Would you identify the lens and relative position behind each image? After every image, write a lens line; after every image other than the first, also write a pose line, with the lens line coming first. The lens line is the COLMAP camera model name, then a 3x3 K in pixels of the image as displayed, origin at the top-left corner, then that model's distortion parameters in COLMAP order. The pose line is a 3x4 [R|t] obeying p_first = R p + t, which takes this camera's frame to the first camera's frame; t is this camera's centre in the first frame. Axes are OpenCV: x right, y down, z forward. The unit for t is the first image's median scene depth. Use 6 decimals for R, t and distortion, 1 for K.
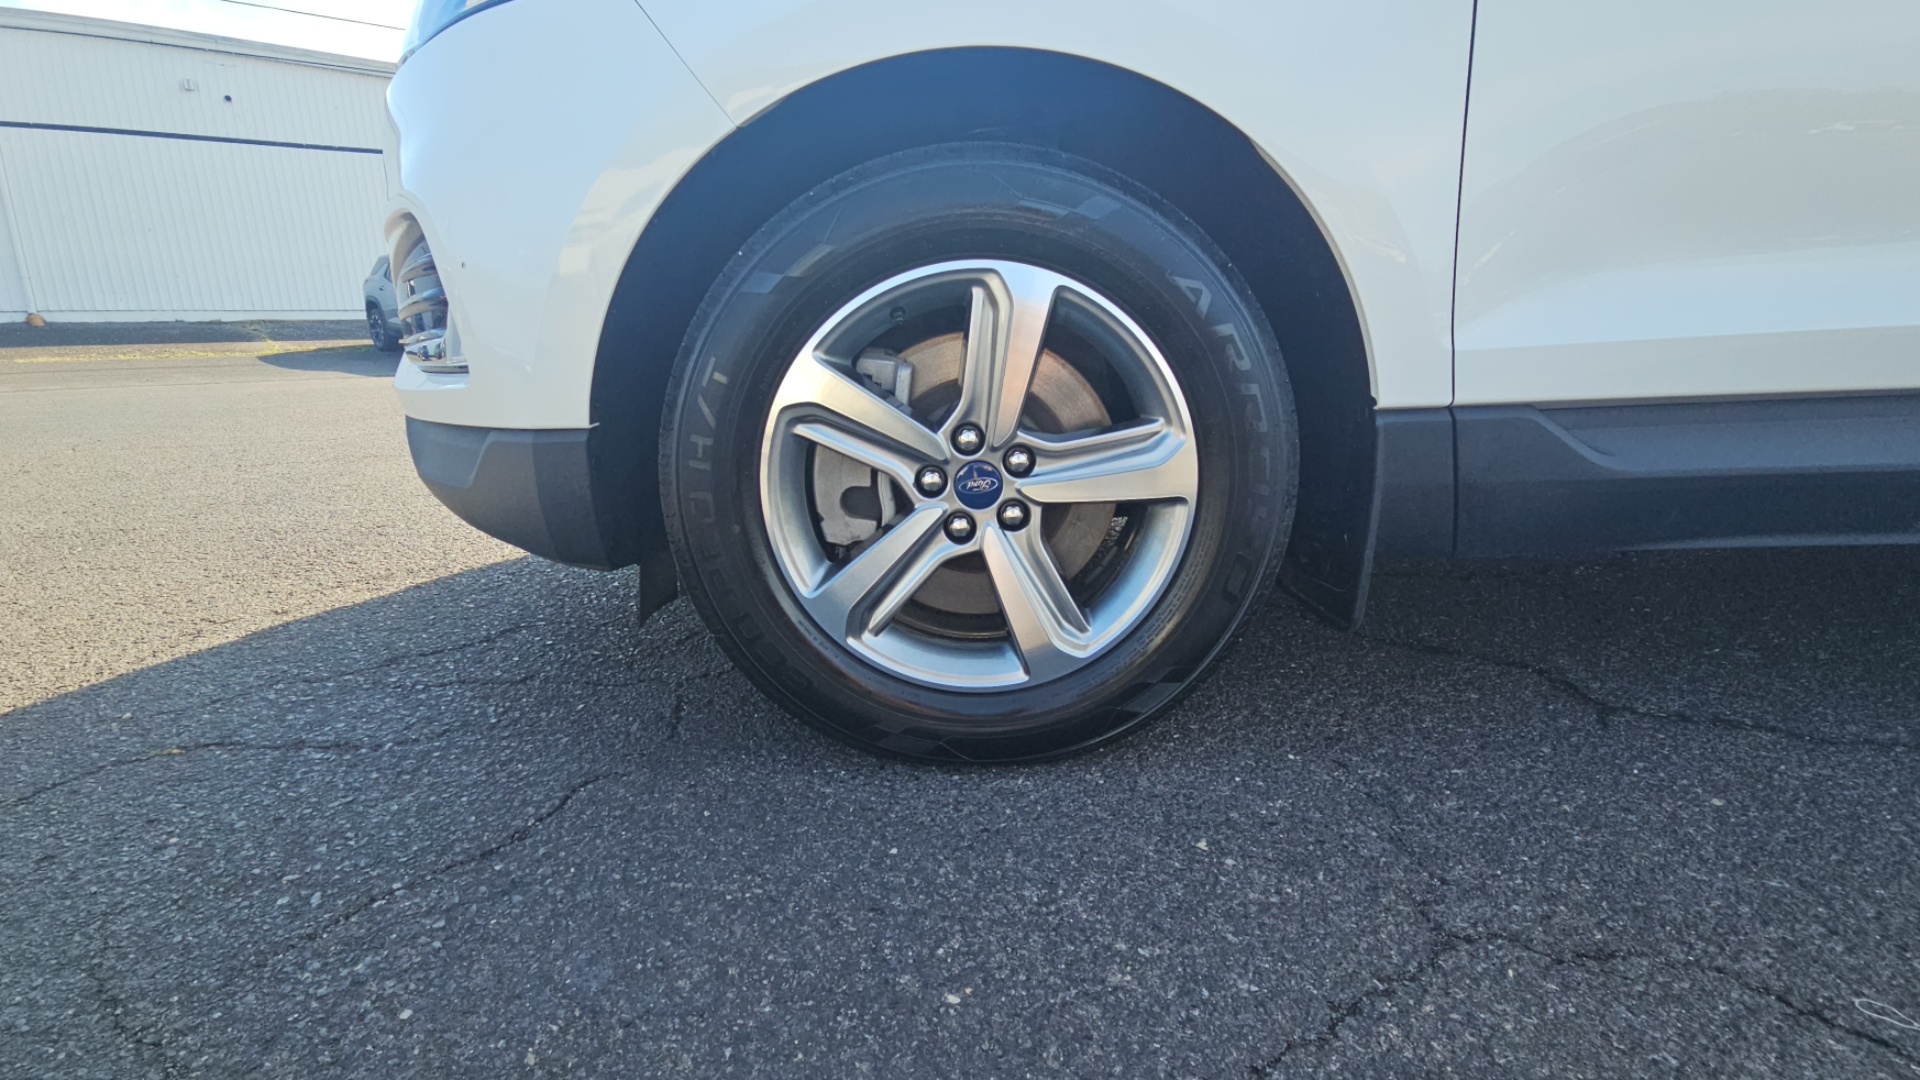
lens RADIAL K [[861.0, 0, 960.1], [0, 861.0, 532.5], [0, 0, 1]] dist [0.014189, -0.009015]
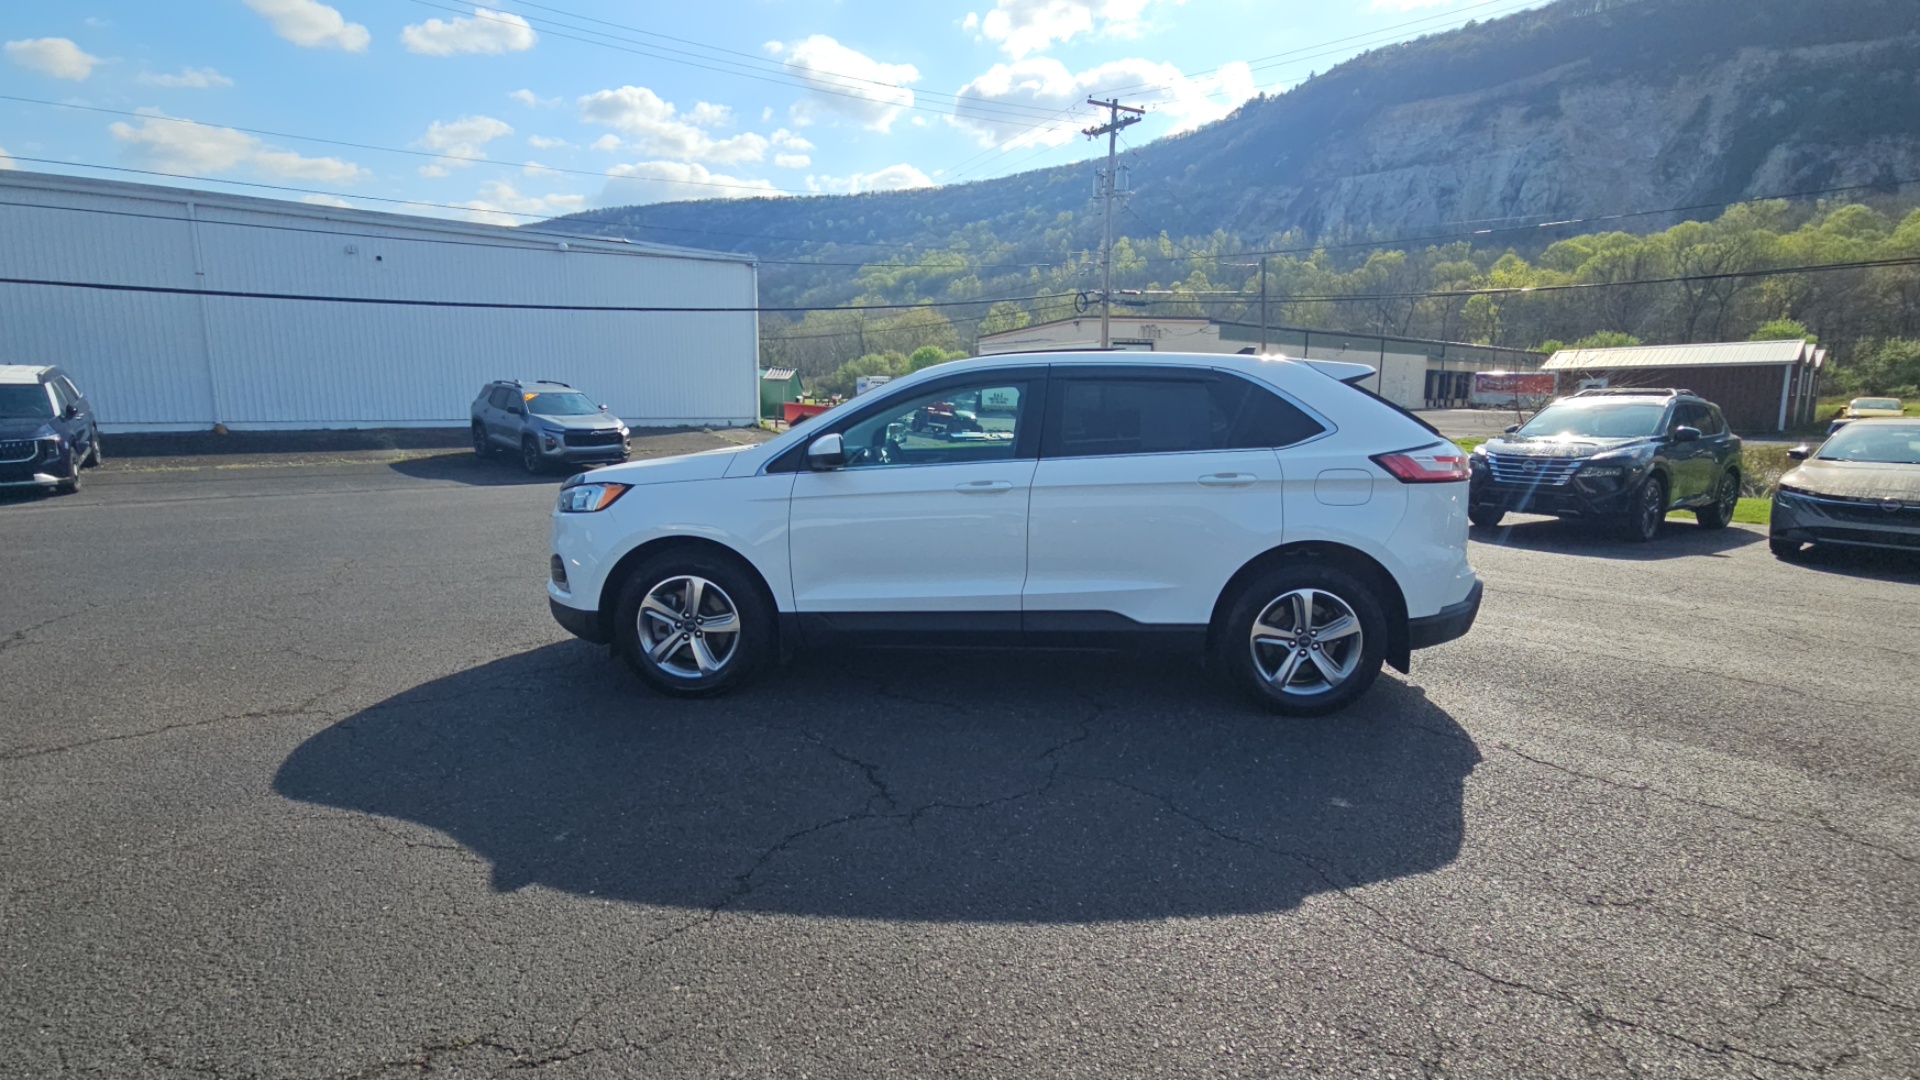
lens RADIAL K [[861.0, 0, 958.5], [0, 861.0, 522.4], [0, 0, 1]] dist [0.014189, -0.009015]
pose [[0.998062, 0.022638, -0.057963, 1.474647], [-0.028288, 0.994725, -0.098605, -0.174565], [0.055425, 0.100053, 0.993437, -2.959752]]
